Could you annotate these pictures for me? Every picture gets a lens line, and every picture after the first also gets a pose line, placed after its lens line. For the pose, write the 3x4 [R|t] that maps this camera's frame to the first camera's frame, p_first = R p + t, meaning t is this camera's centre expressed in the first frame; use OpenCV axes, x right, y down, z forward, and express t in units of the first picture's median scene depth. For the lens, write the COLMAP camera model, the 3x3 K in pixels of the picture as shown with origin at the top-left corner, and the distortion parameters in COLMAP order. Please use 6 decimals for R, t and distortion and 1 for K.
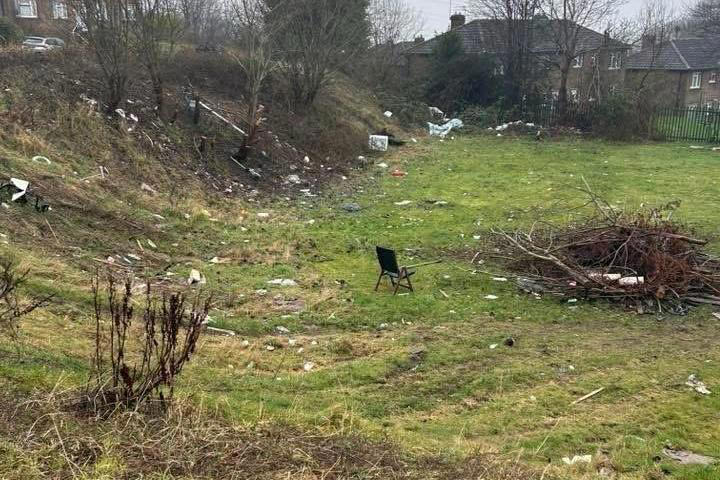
lens RADIAL K [[526.1, 0, 360.0], [0, 526.1, 240.0], [0, 0, 1]] dist [0.004243, -0.000973]
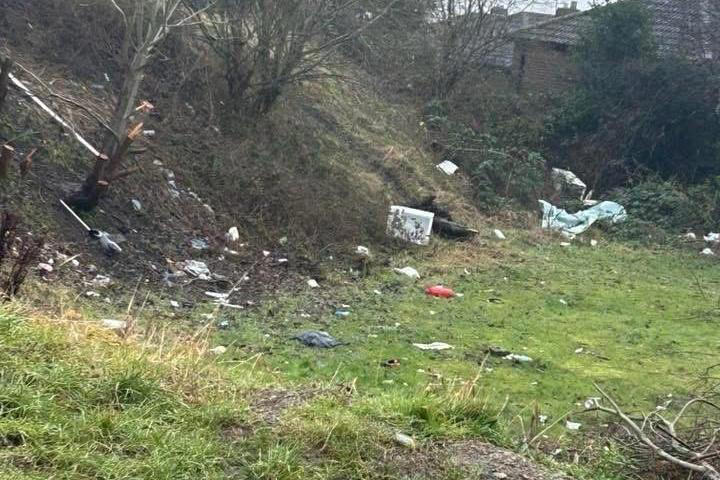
lens RADIAL K [[1106.4, 0, 360.0], [0, 1106.4, 240.0], [0, 0, 1]] dist [-0.005544, -0.030912]
pose [[0.991938, 0.124032, 0.025996, -0.023365], [-0.119514, 0.983802, -0.133601, -0.043538], [-0.042145, 0.129417, 0.990694, 0.107497]]
